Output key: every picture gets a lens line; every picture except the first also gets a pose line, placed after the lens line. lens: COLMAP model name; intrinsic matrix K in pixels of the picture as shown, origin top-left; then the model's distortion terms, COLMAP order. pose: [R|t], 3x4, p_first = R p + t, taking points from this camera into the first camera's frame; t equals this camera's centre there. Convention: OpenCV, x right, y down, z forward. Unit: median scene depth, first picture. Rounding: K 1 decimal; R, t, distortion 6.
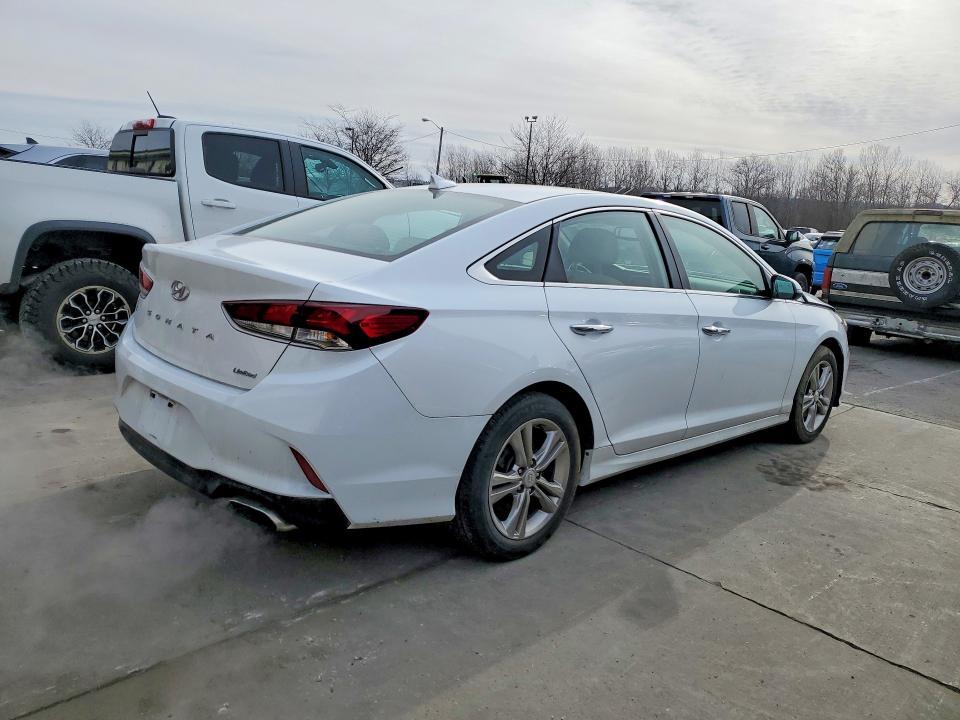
lens RADIAL K [[740.5, 0, 478.8], [0, 740.5, 354.3], [0, 0, 1]] dist [0.015752, 0.004384]
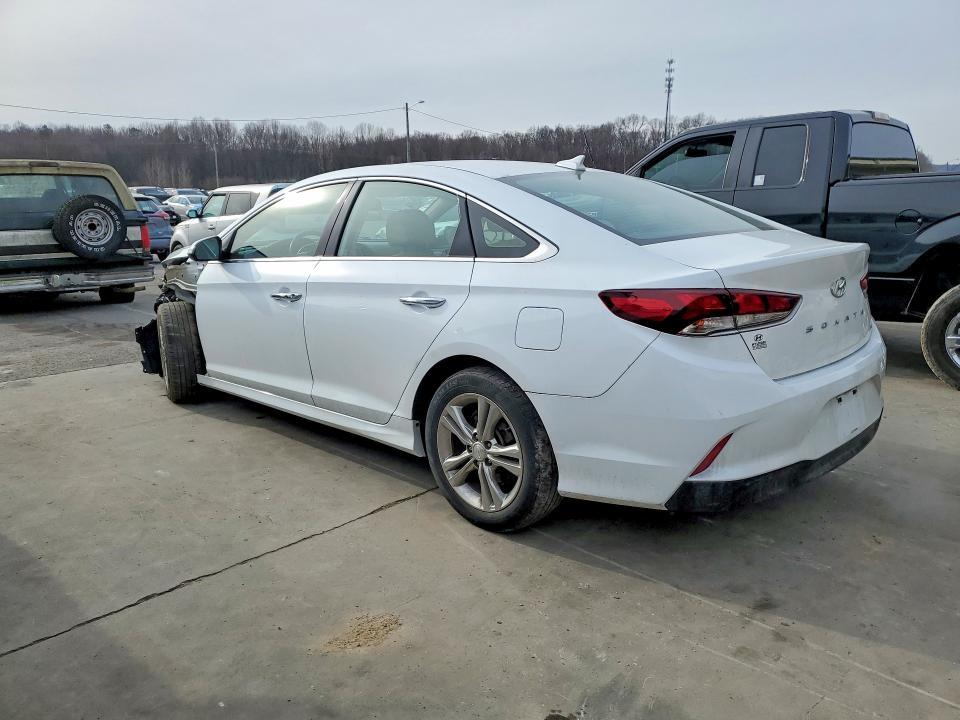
lens RADIAL K [[740.5, 0, 477.1], [0, 740.5, 364.3], [0, 0, 1]] dist [0.015752, 0.004384]
pose [[-0.019447, -0.296661, 0.954785, -0.453313], [0.199077, 0.934695, 0.294474, -0.125830], [-0.979791, 0.195802, 0.040881, 0.474835]]
